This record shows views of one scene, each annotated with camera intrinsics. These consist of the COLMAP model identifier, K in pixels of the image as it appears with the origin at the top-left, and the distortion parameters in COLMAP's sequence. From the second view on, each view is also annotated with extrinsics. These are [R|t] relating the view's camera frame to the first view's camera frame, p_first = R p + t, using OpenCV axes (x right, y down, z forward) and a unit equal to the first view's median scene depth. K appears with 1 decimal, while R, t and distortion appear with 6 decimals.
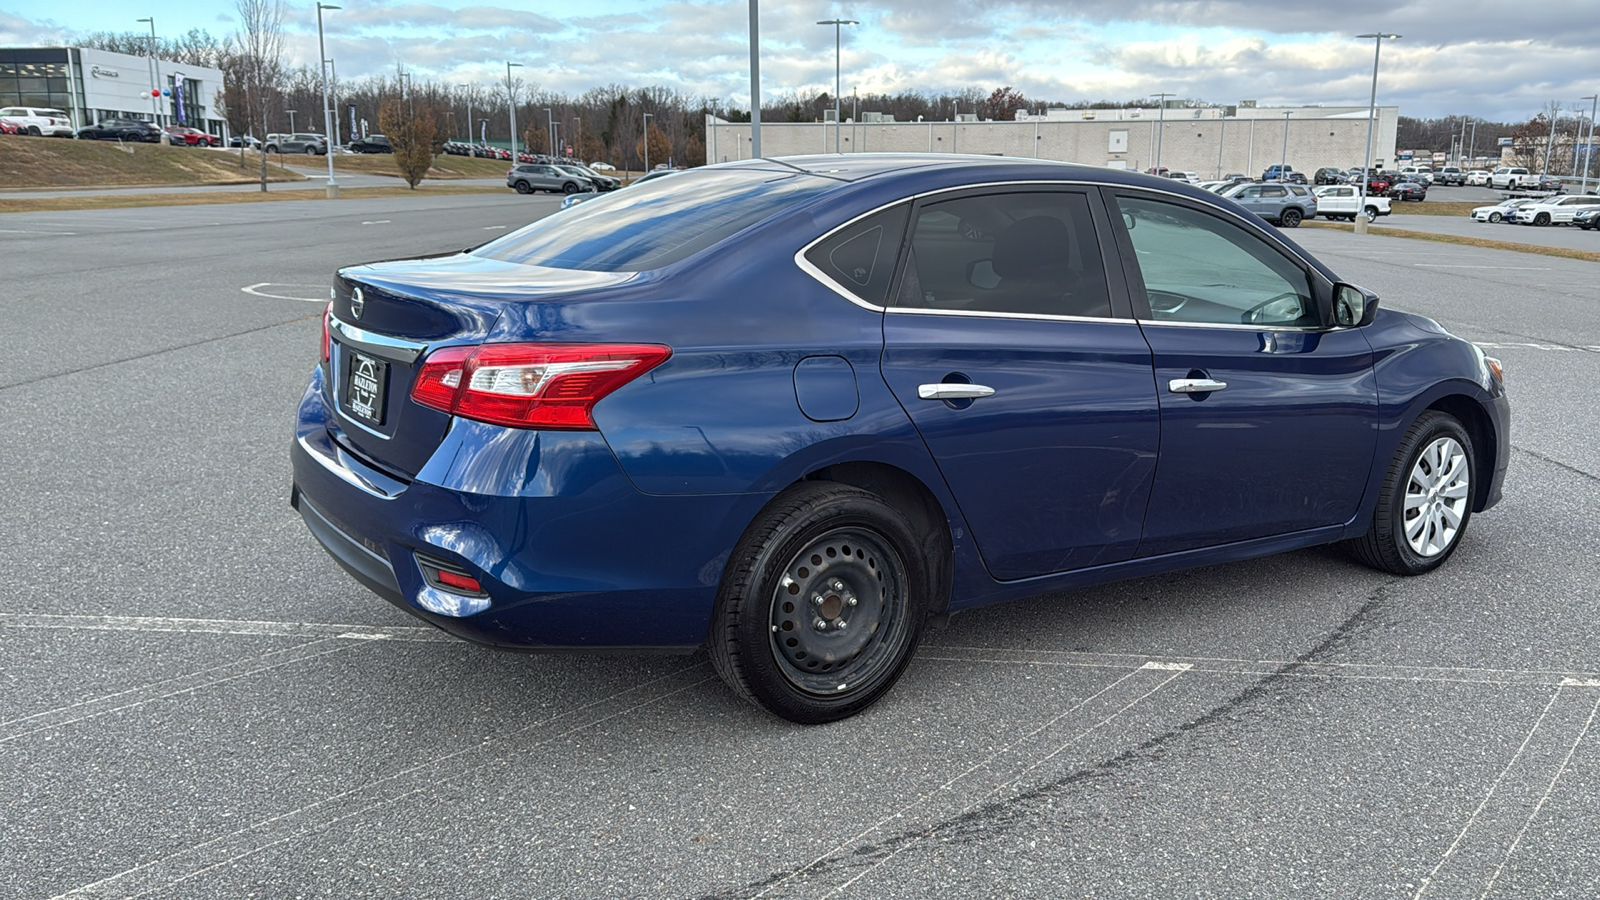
lens RADIAL K [[1281.3, 0, 830.2], [0, 1281.3, 434.0], [0, 0, 1]] dist [0.120270, -0.189252]
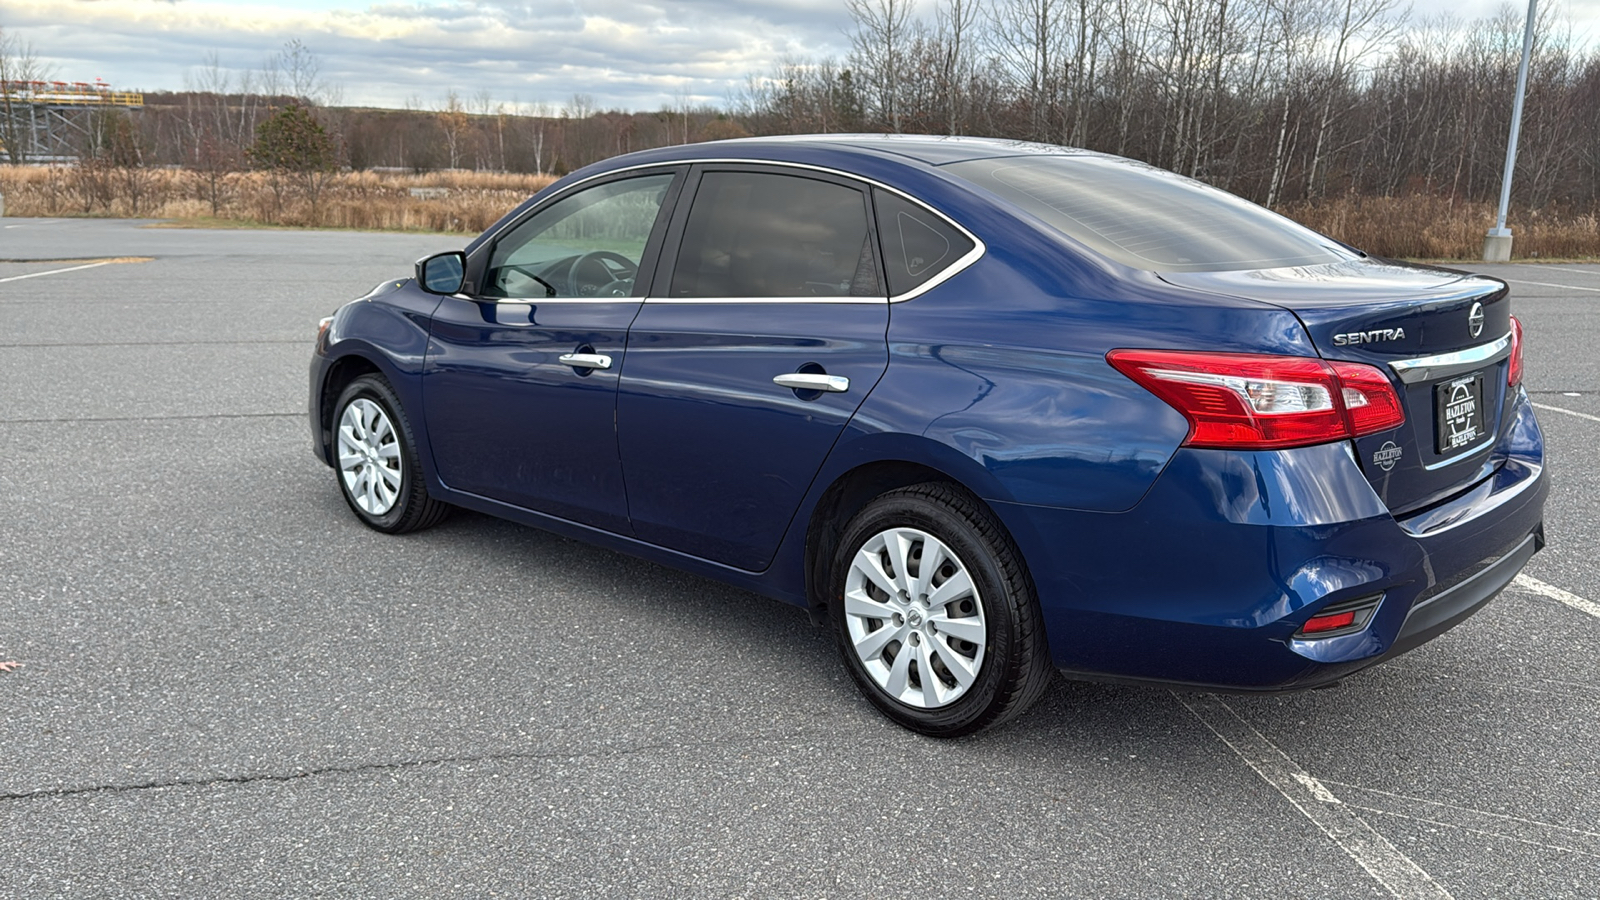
lens RADIAL K [[1281.3, 0, 819.7], [0, 1281.3, 459.7], [0, 0, 1]] dist [0.120270, -0.189252]
pose [[-0.200847, -0.234327, 0.951184, -0.064629], [0.165435, 0.948911, 0.268700, -0.018318], [-0.965553, 0.211327, -0.151820, 0.089567]]
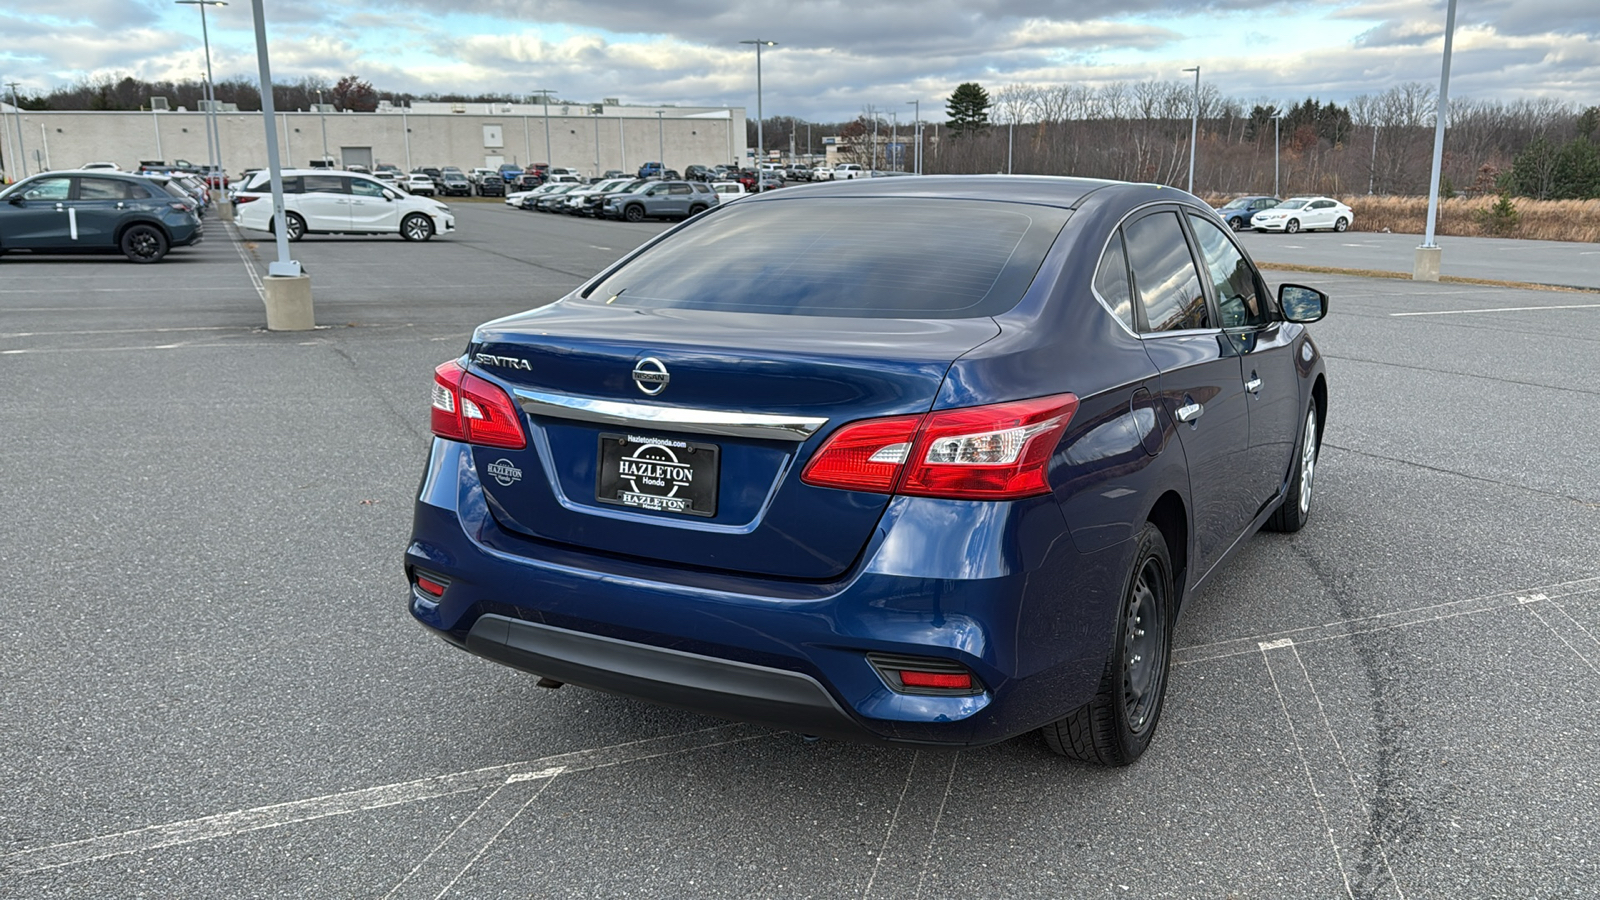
lens RADIAL K [[1281.3, 0, 817.3], [0, 1281.3, 451.8], [0, 0, 1]] dist [0.120270, -0.189252]
pose [[0.891369, -0.107694, 0.440299, -0.035739], [0.100224, 0.994150, 0.040263, -0.004218], [-0.442059, 0.008239, 0.896948, 0.012058]]
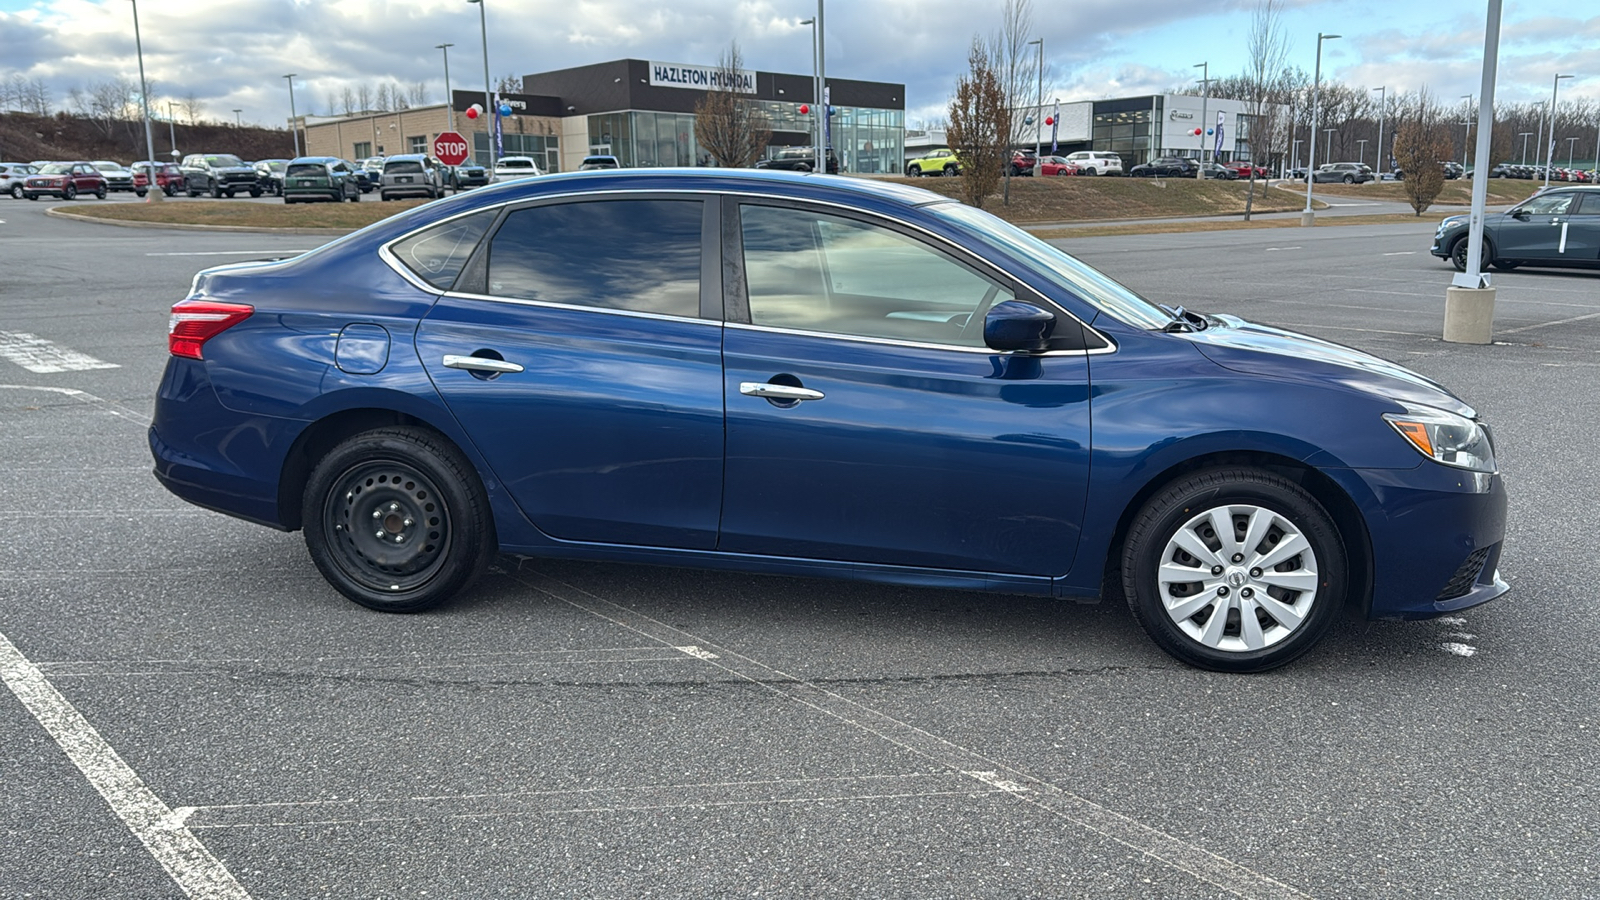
lens RADIAL K [[1281.3, 0, 831.3], [0, 1281.3, 458.0], [0, 0, 1]] dist [0.120270, -0.189252]
pose [[0.709509, 0.121184, -0.694199, 0.067593], [-0.124211, 0.991185, 0.046077, -0.002472], [0.693664, 0.053535, 0.718307, 0.020777]]
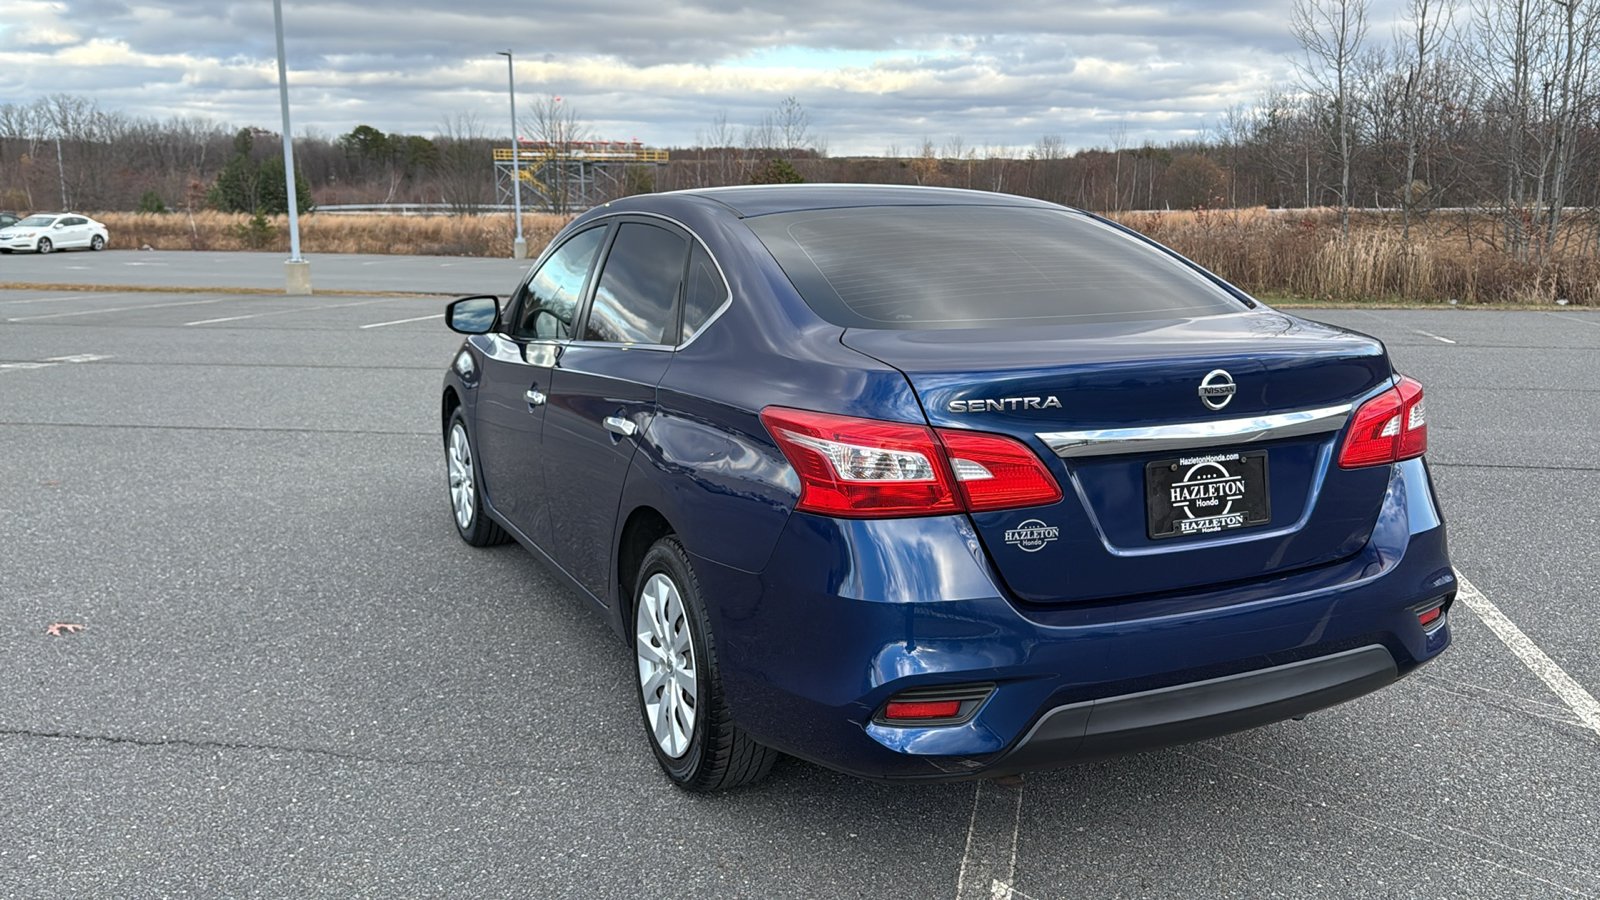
lens RADIAL K [[1281.3, 0, 829.1], [0, 1281.3, 445.0], [0, 0, 1]] dist [0.120270, -0.189252]
pose [[0.155370, -0.197980, 0.967814, -0.065219], [0.188037, 0.967726, 0.167775, -0.013675], [-0.969795, 0.155918, 0.187583, 0.061019]]
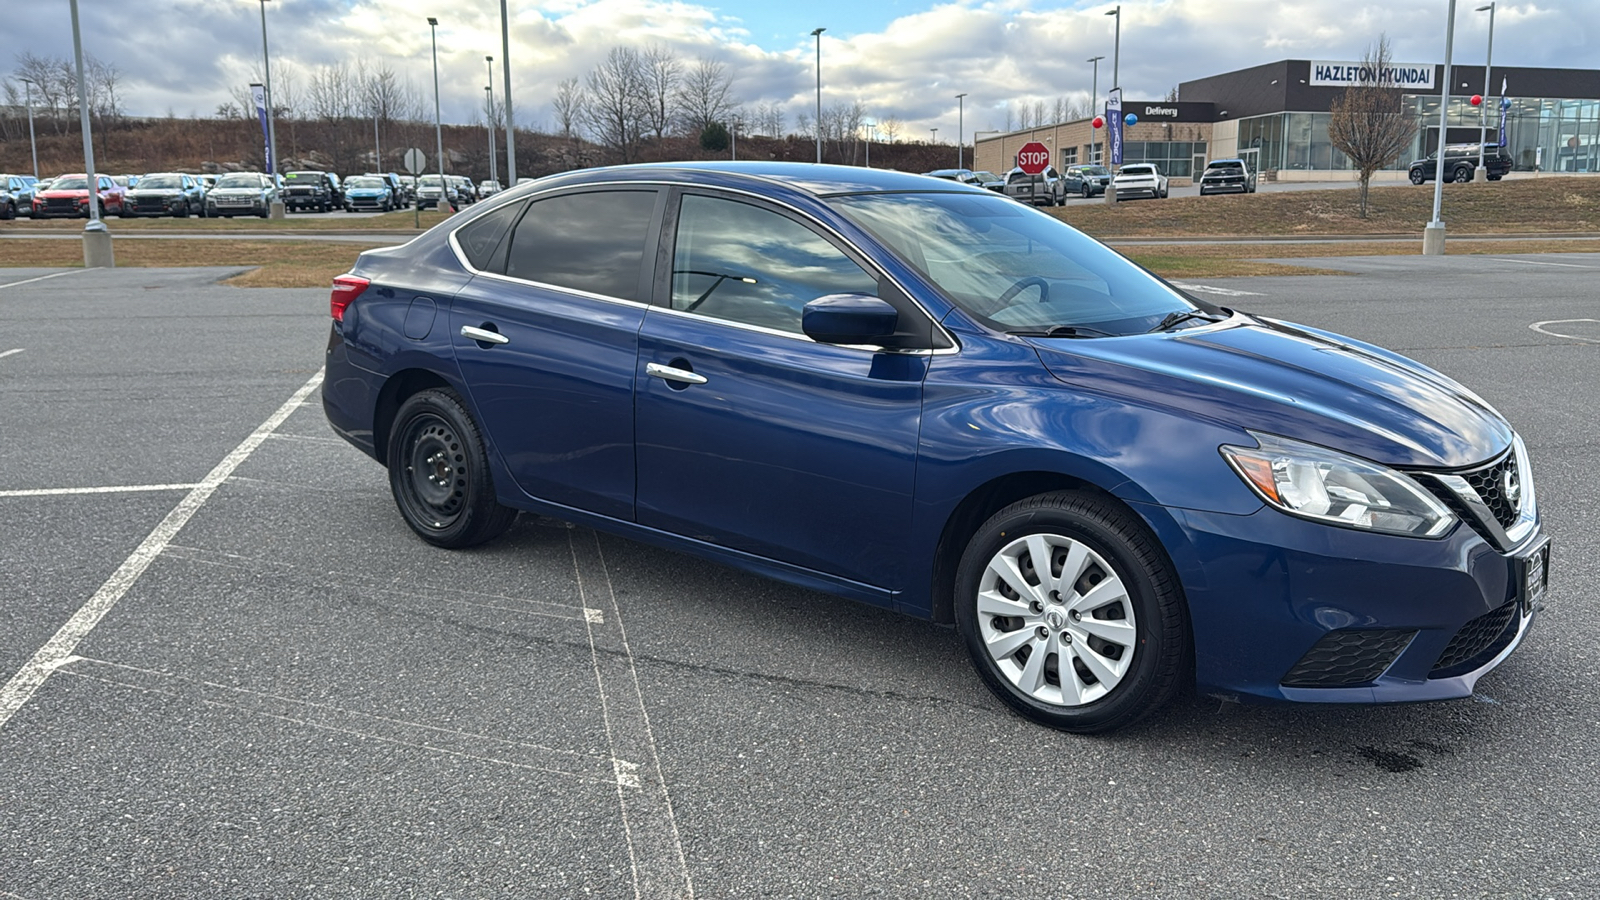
lens RADIAL K [[1281.3, 0, 837.6], [0, 1281.3, 416.8], [0, 0, 1]] dist [0.120270, -0.189252]
pose [[0.287055, 0.137681, -0.947968, 0.087036], [-0.182439, 0.979361, 0.086996, -0.007844], [0.940381, 0.147974, 0.306248, 0.054143]]
